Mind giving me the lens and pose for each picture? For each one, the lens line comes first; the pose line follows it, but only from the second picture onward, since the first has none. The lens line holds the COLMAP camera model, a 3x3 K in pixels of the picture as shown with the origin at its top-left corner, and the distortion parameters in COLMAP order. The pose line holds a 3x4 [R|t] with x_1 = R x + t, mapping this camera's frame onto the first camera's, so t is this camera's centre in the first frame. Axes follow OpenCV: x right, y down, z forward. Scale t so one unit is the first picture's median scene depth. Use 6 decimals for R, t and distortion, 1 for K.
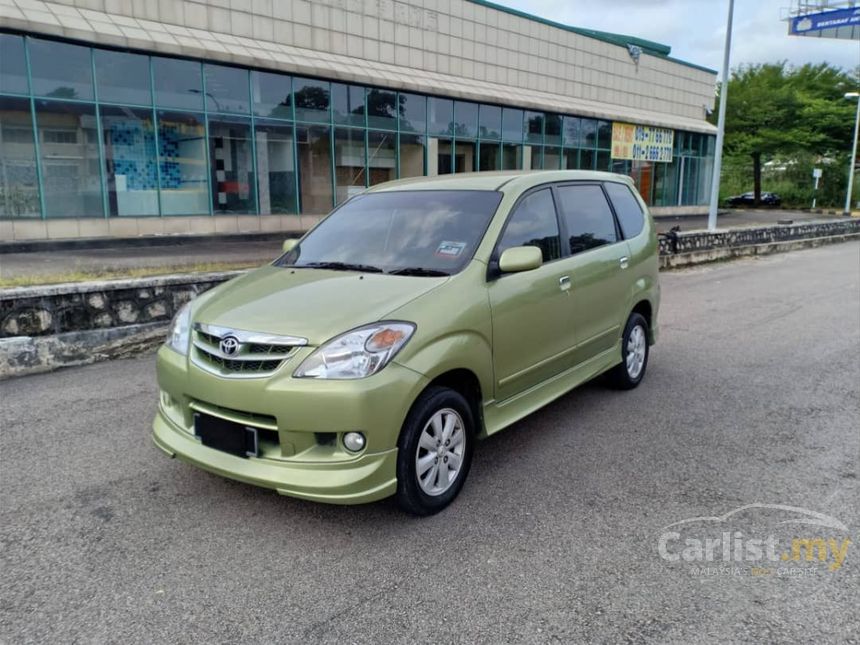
lens RADIAL K [[807.2, 0, 431.2], [0, 807.2, 319.1], [0, 0, 1]] dist [0.120304, 0.000000]
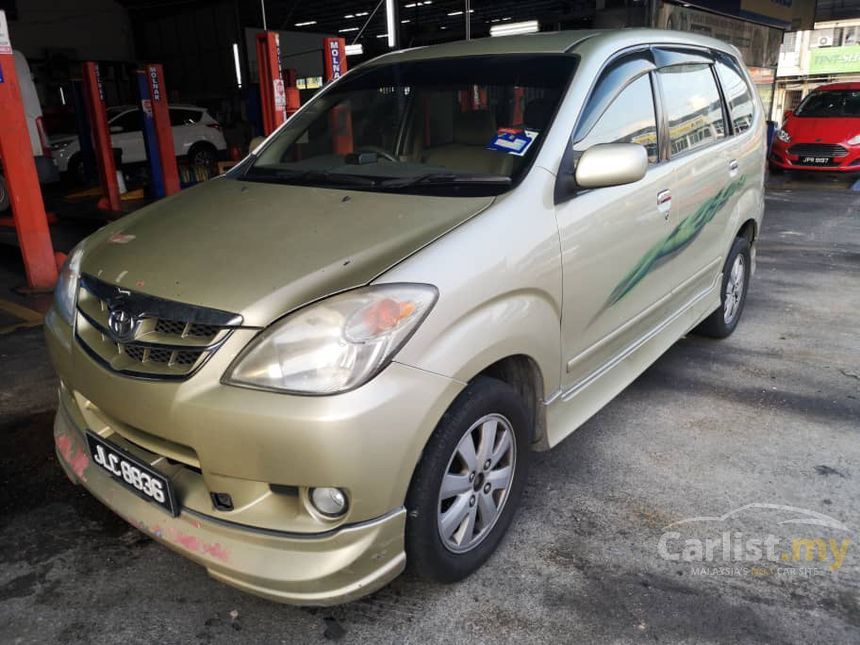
lens RADIAL K [[691.6, 0, 429.7], [0, 691.6, 322.5], [0, 0, 1]] dist [0.016087, -0.033805]
pose [[0.999430, 0.004268, -0.033475, -0.008103], [0.001180, 0.986944, 0.161059, -0.046031], [0.033725, -0.161007, 0.986377, 0.503108]]
